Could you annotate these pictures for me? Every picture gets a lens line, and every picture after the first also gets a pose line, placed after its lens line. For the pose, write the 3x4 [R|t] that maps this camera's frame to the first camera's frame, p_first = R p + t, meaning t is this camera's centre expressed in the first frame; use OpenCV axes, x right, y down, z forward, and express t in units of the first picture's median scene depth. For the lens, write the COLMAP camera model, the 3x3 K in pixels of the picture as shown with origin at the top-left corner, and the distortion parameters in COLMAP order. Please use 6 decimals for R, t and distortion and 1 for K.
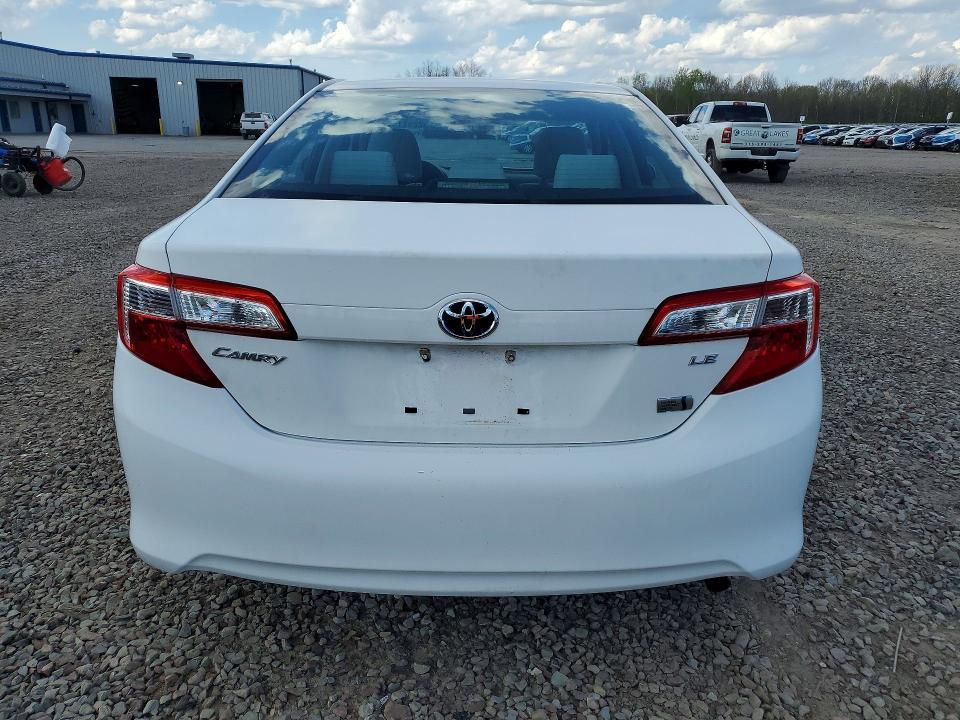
lens RADIAL K [[733.2, 0, 480.0], [0, 733.2, 360.0], [0, 0, 1]] dist [0.006647, 0.003545]
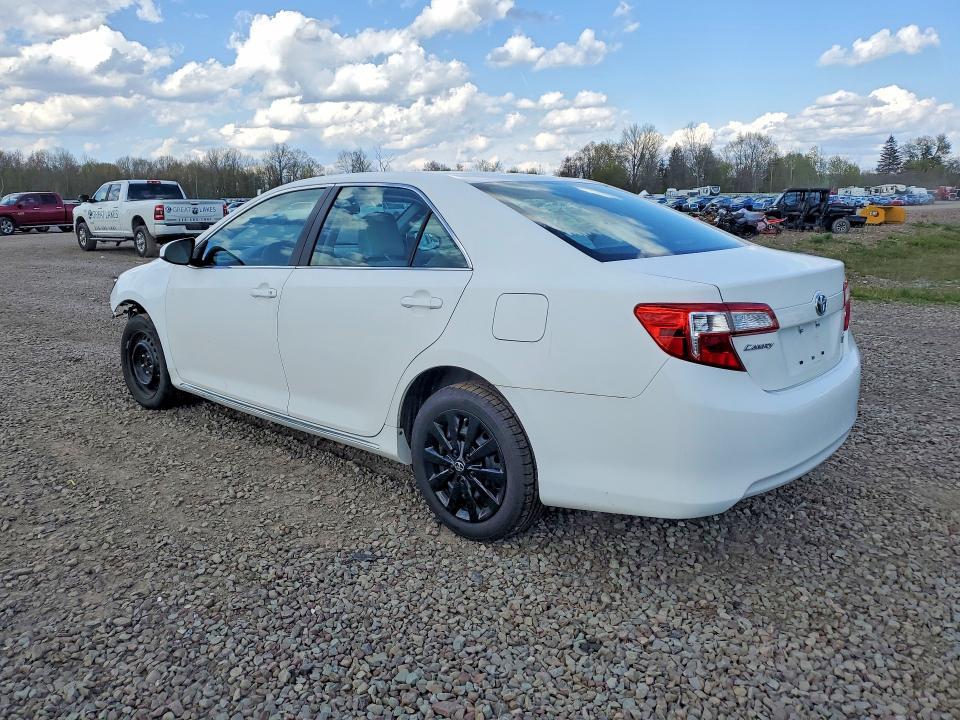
lens RADIAL K [[733.2, 0, 480.0], [0, 733.2, 360.0], [0, 0, 1]] dist [0.006647, 0.003545]
pose [[0.632188, -0.178293, 0.754023, -0.179254], [0.249681, 0.968130, 0.019582, -0.015055], [-0.733484, 0.175886, 0.656556, 0.036413]]
